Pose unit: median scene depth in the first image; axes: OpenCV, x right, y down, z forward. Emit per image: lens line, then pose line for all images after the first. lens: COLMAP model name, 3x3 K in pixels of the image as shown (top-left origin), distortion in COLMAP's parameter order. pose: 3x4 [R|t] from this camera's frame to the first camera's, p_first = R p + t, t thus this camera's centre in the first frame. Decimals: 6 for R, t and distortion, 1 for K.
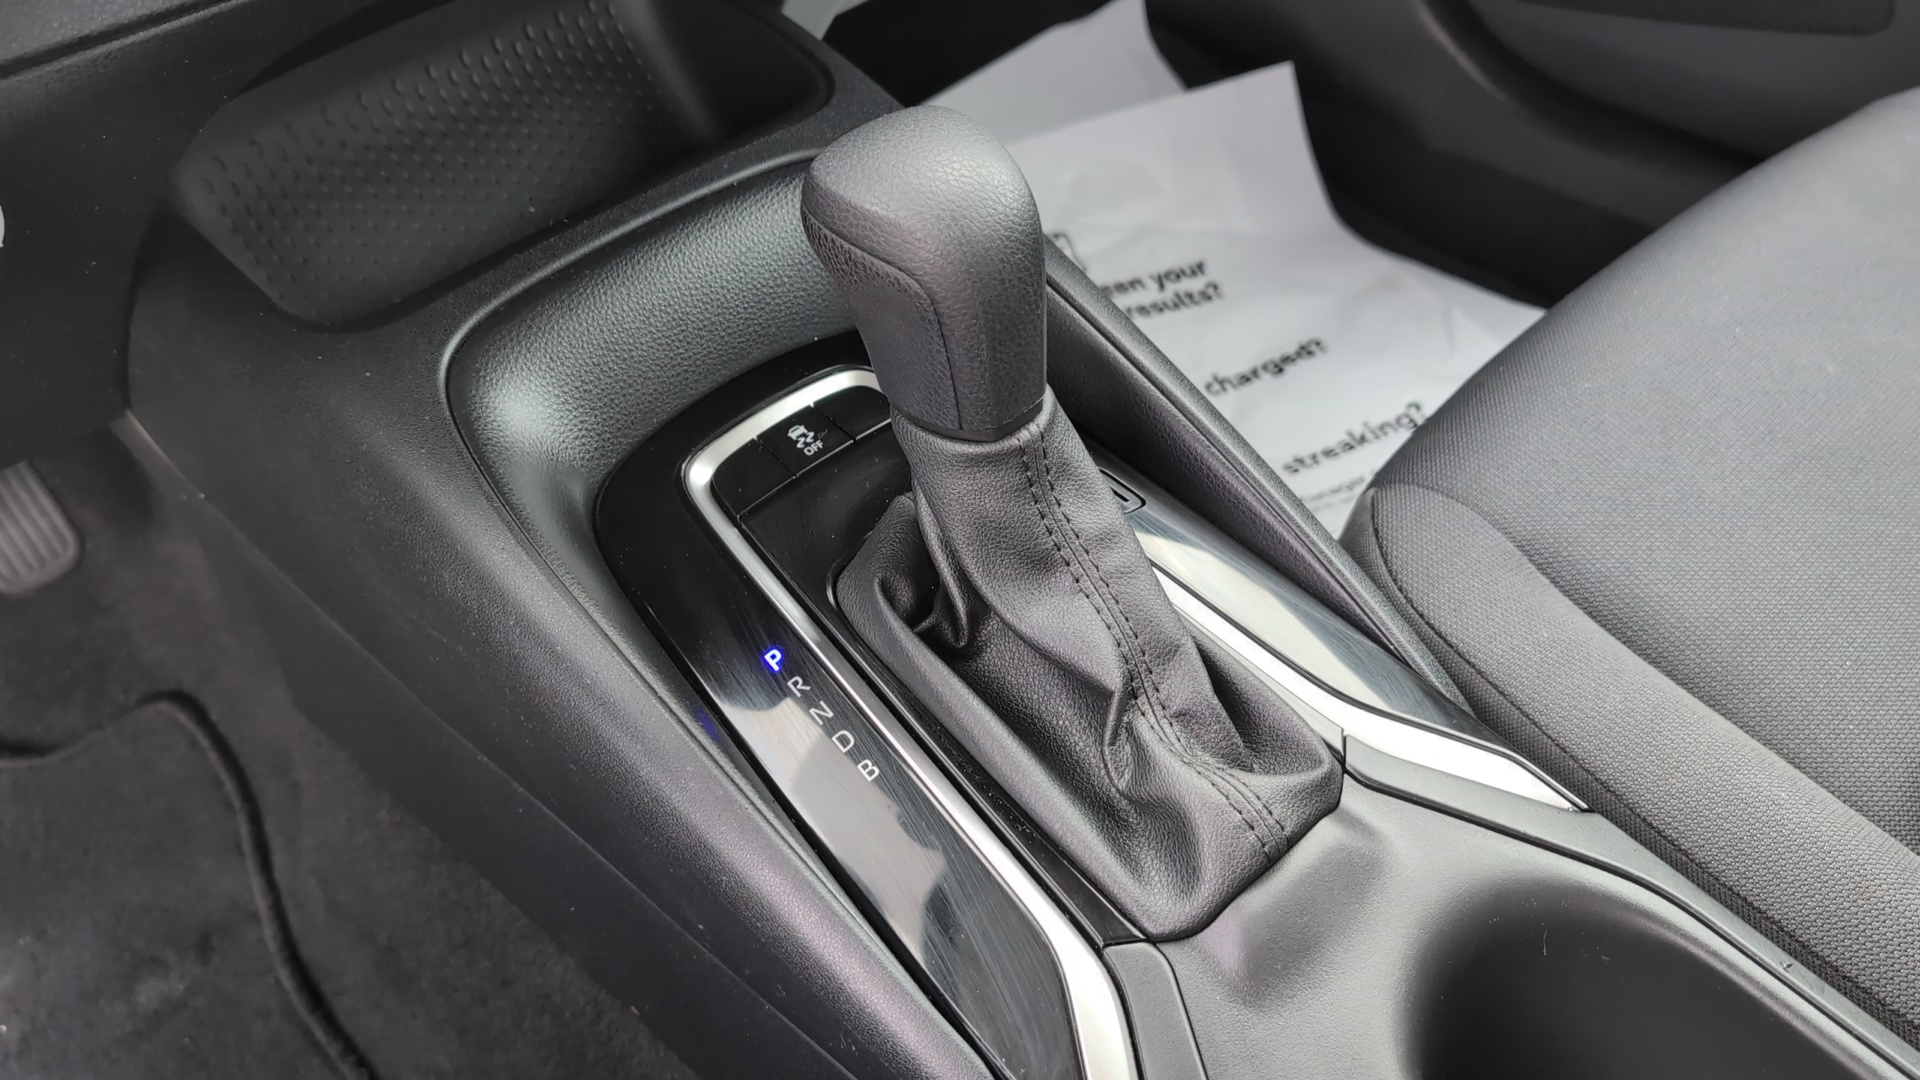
lens RADIAL K [[1614.6, 0, 960.0], [0, 1614.6, 540.0], [0, 0, 1]] dist [0.019691, -0.001400]
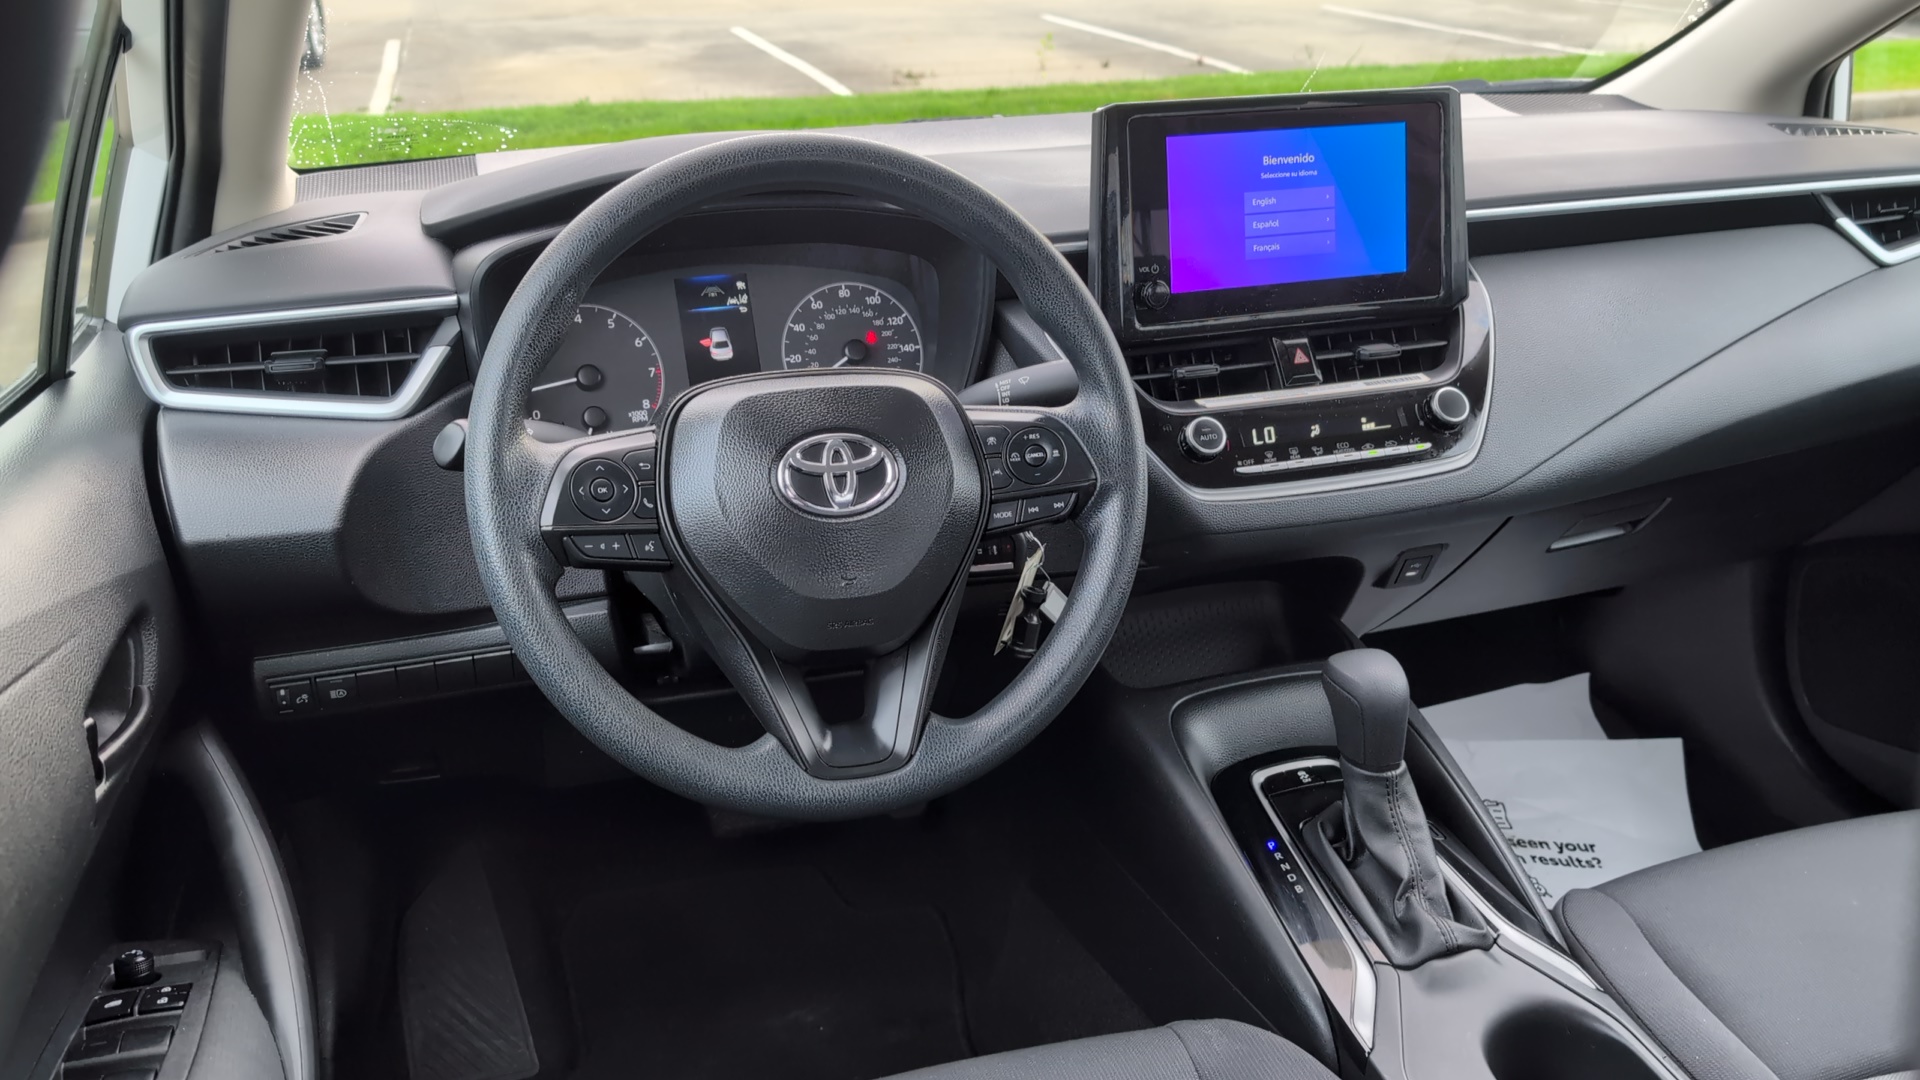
lens RADIAL K [[1614.6, 0, 960.0], [0, 1614.6, 540.0], [0, 0, 1]] dist [0.019691, -0.001400]
pose [[0.913084, 0.180793, -0.365502, 0.272890], [-0.306301, 0.895787, -0.322095, 0.604347], [0.269179, 0.406054, 0.873306, -1.500323]]
